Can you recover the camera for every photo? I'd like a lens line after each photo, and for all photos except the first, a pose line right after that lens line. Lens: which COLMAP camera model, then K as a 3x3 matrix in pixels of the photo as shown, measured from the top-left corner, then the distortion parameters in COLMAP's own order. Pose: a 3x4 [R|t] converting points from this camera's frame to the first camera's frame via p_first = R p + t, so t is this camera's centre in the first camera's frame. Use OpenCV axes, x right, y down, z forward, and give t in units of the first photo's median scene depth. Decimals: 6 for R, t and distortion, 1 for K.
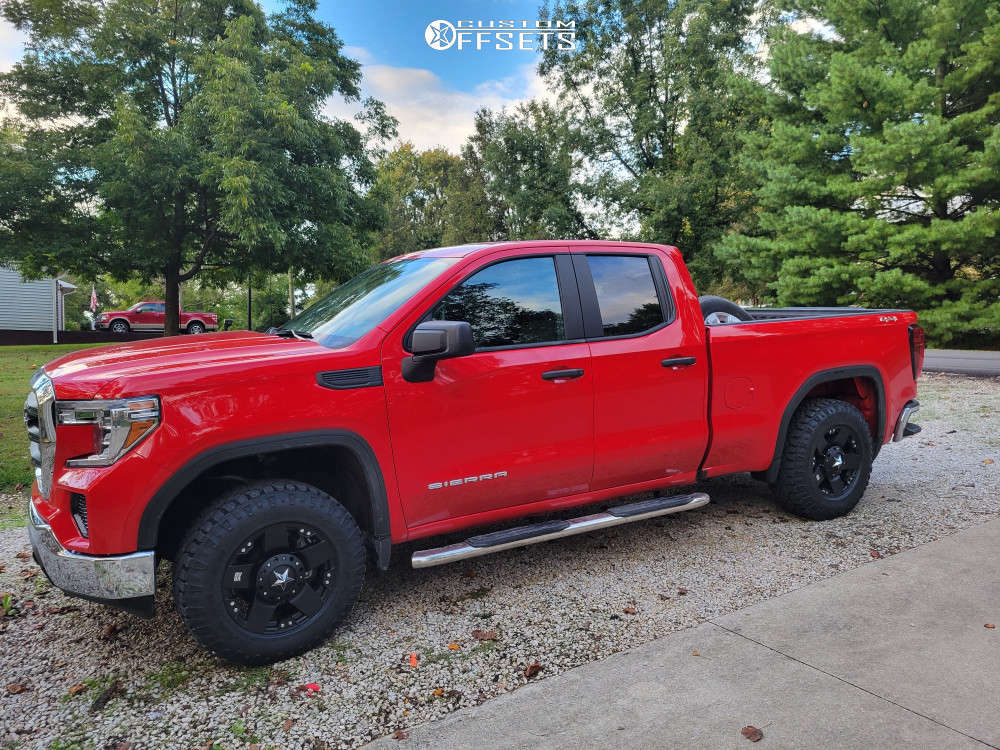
lens RADIAL K [[759.7, 0, 493.6], [0, 759.7, 374.0], [0, 0, 1]] dist [0.051745, -0.047095]
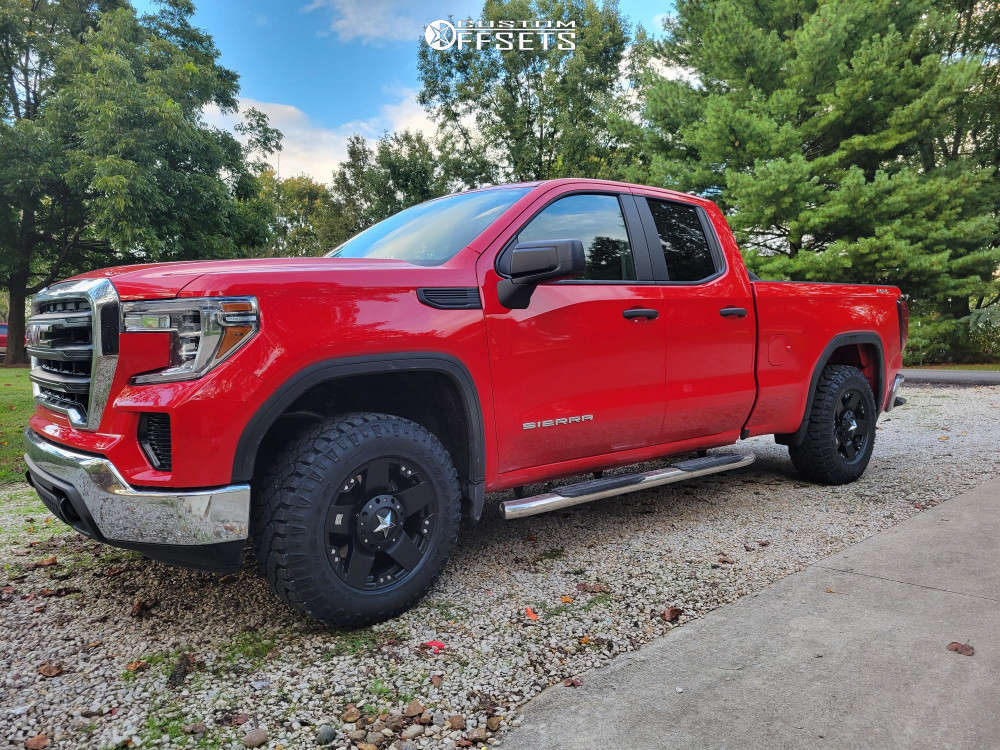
lens RADIAL K [[759.7, 0, 493.6], [0, 759.7, 374.0], [0, 0, 1]] dist [0.051745, -0.047095]
pose [[0.983487, 0.005207, 0.180903, -0.198777], [0.003104, 0.998954, -0.045626, 0.089500], [-0.180951, 0.045434, 0.982442, 0.086353]]
